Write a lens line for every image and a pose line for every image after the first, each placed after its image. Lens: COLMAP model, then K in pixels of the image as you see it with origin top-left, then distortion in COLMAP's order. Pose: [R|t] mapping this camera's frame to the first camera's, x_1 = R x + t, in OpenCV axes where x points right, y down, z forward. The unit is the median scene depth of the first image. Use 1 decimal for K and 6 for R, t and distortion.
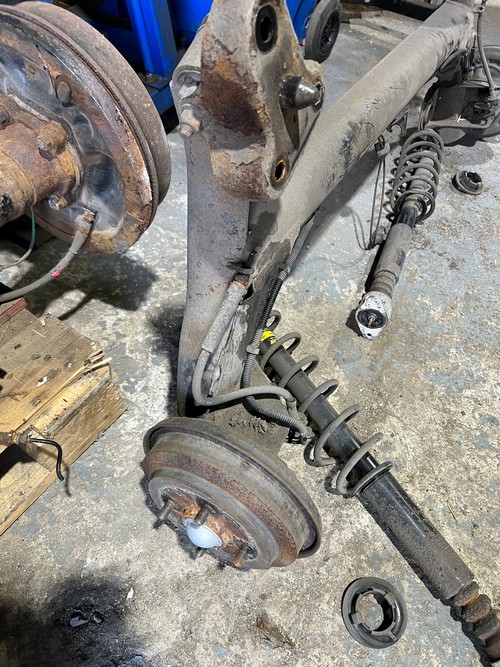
lens RADIAL K [[507.5, 0, 246.7], [0, 507.5, 337.2], [0, 0, 1]] dist [0.040806, -0.057027]
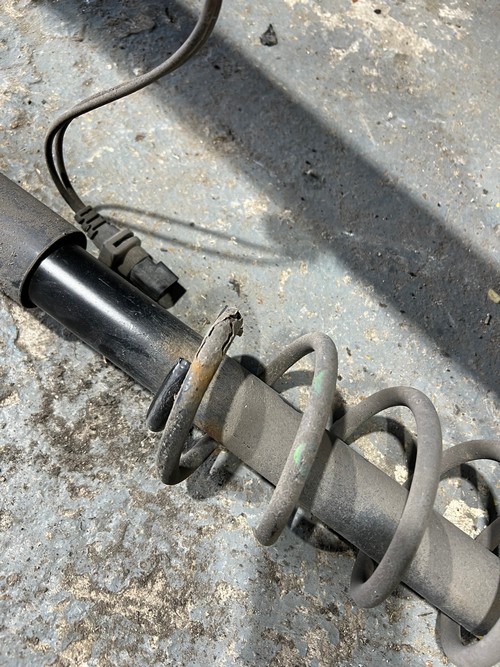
lens RADIAL K [[507.5, 0, 250.5], [0, 507.5, 335.2], [0, 0, 1]] dist [0.040806, -0.057027]
pose [[-0.185073, 0.855915, -0.482863, 0.665187], [-0.873572, 0.081774, 0.479775, -0.617063], [0.450133, 0.510610, 0.732570, 1.366516]]
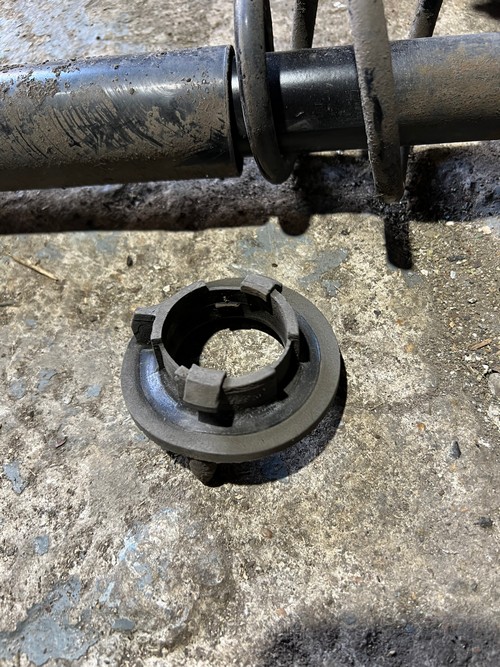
lens RADIAL K [[507.5, 0, 241.4], [0, 507.5, 345.9], [0, 0, 1]] dist [0.040806, -0.057027]
pose [[-0.675620, 0.658255, -0.332020, 0.479544], [-0.544146, -0.141369, 0.826995, 0.021836], [0.497436, 0.739402, 0.453699, 1.023475]]
